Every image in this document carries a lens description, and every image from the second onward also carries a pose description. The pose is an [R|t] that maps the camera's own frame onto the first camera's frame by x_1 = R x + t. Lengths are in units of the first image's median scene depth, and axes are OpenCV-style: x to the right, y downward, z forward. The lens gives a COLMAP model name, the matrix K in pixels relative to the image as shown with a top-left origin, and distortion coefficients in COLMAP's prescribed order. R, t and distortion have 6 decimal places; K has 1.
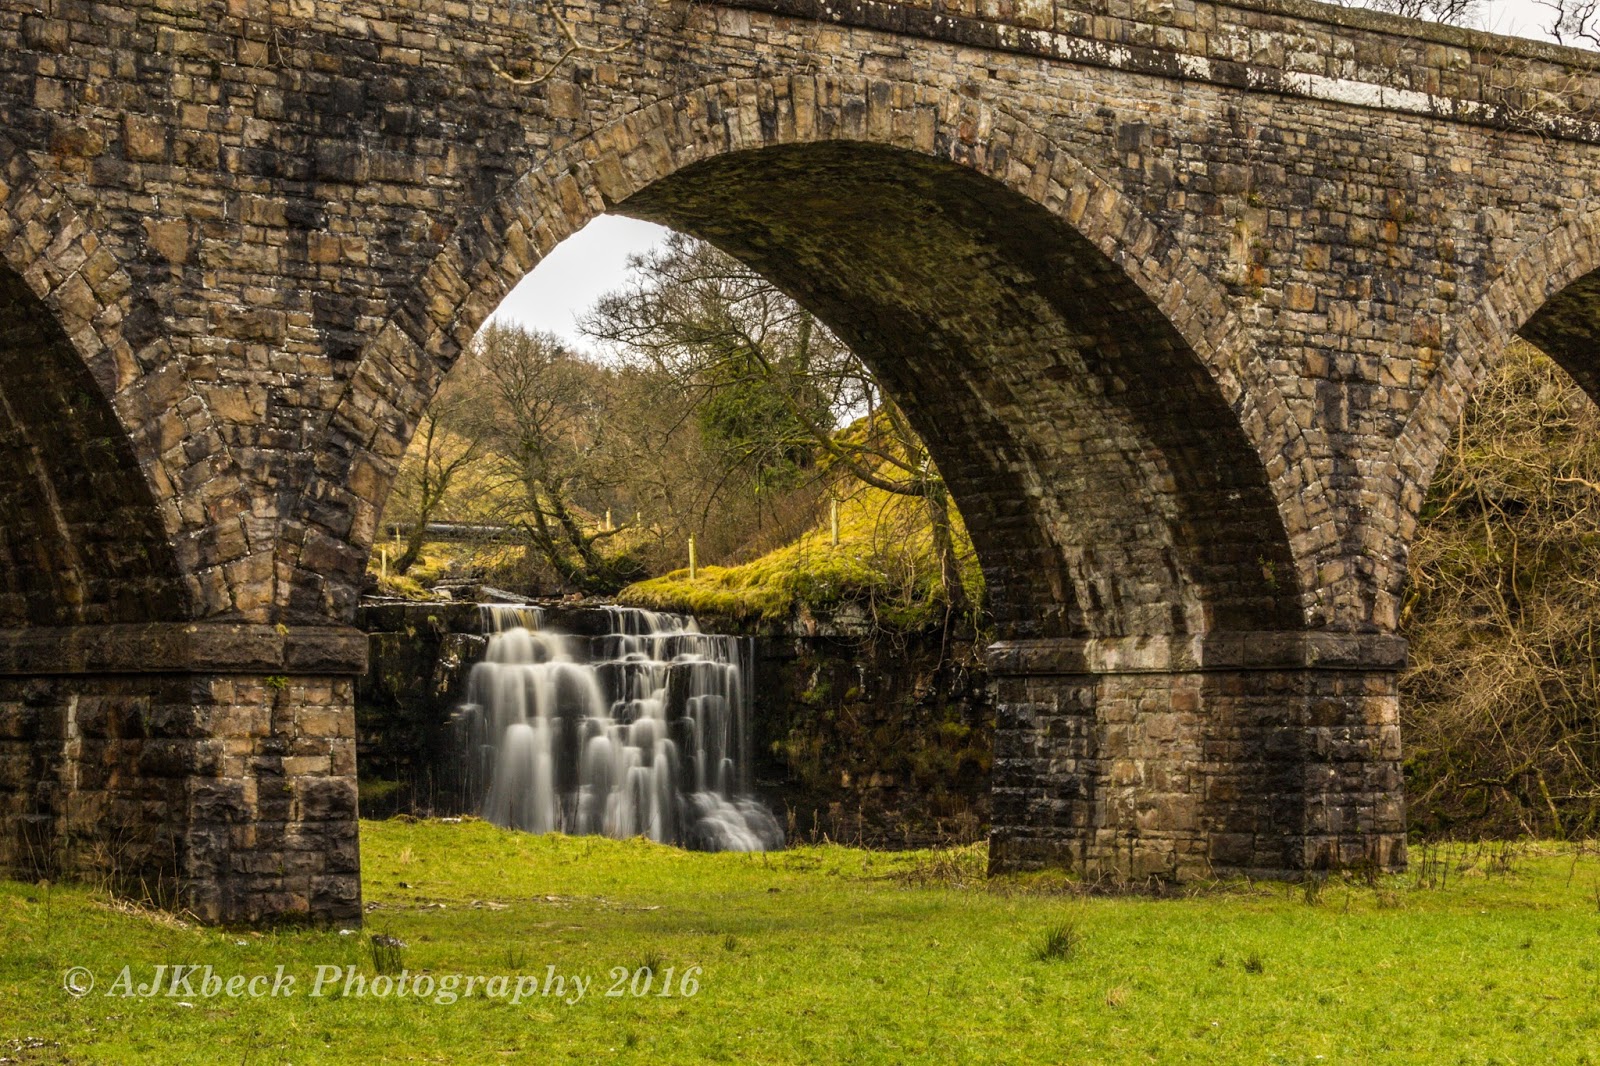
lens RADIAL K [[2576.3, 0, 795.5], [0, 2576.3, 530.2], [0, 0, 1]] dist [0.048830, 0.000000]
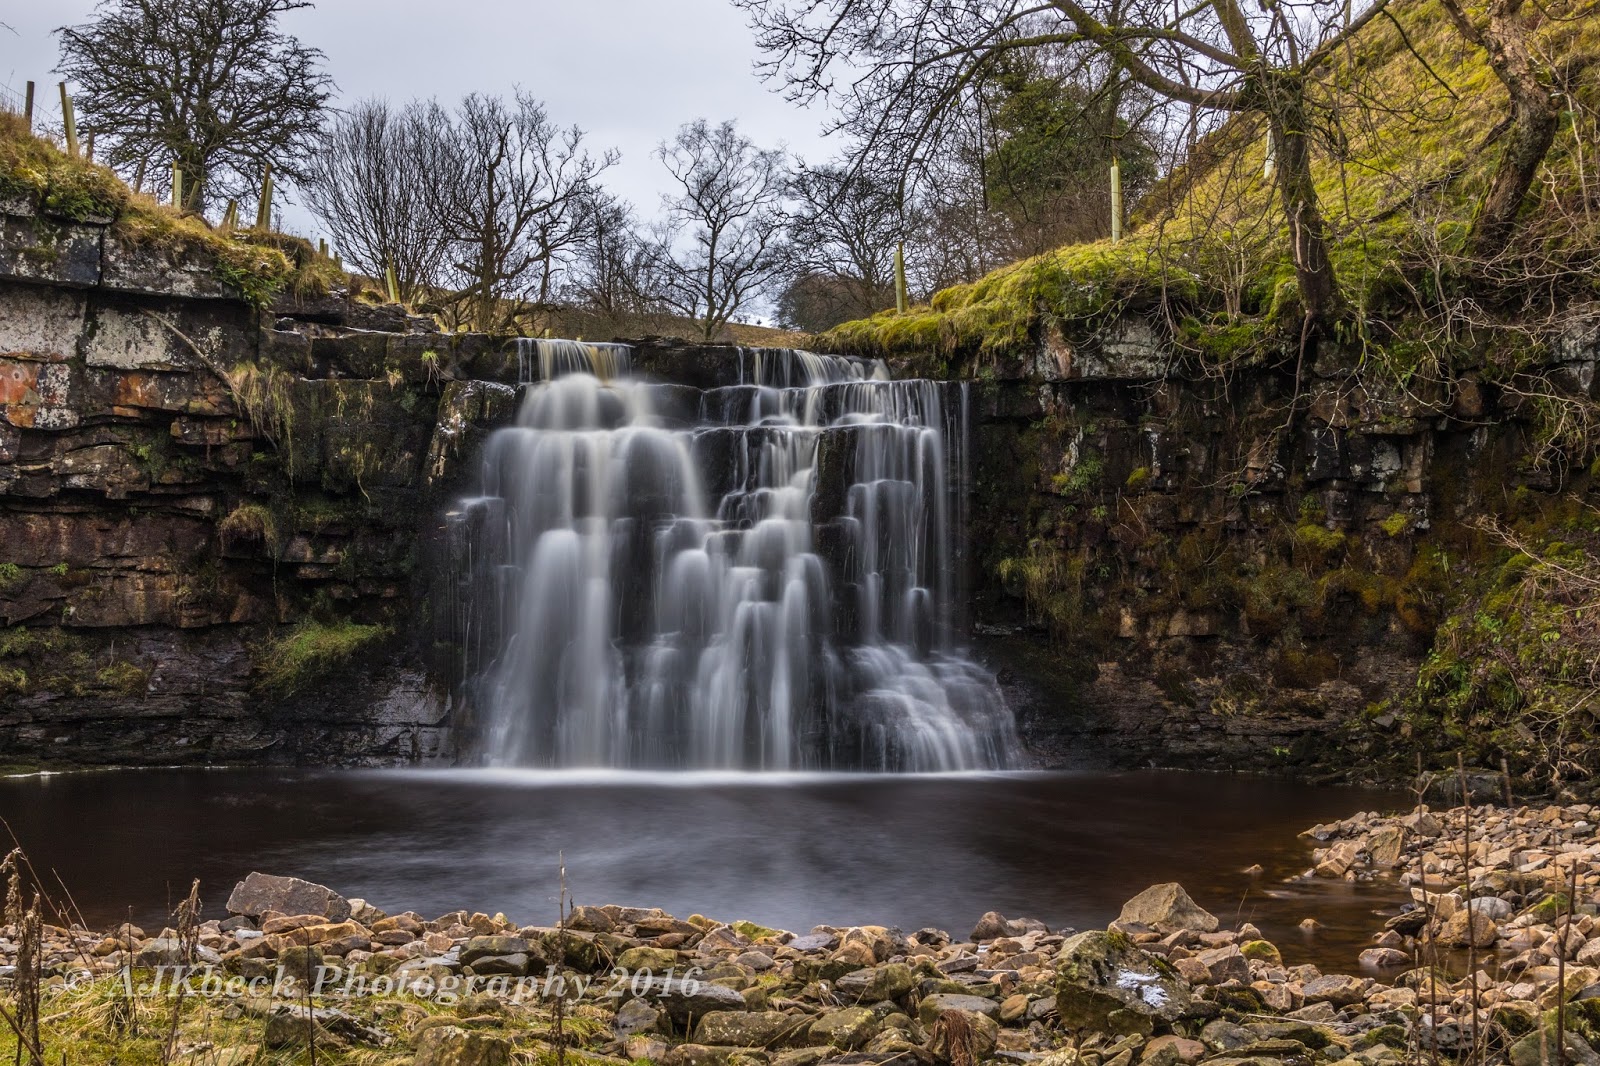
lens RADIAL K [[2576.3, 0, 800.9], [0, 2576.3, 543.0], [0, 0, 1]] dist [0.048830, 0.000000]
pose [[0.991219, -0.004596, -0.132150, 0.023792], [0.013109, 0.997888, 0.063618, 0.040723], [0.131578, -0.064792, 0.989186, 0.417006]]
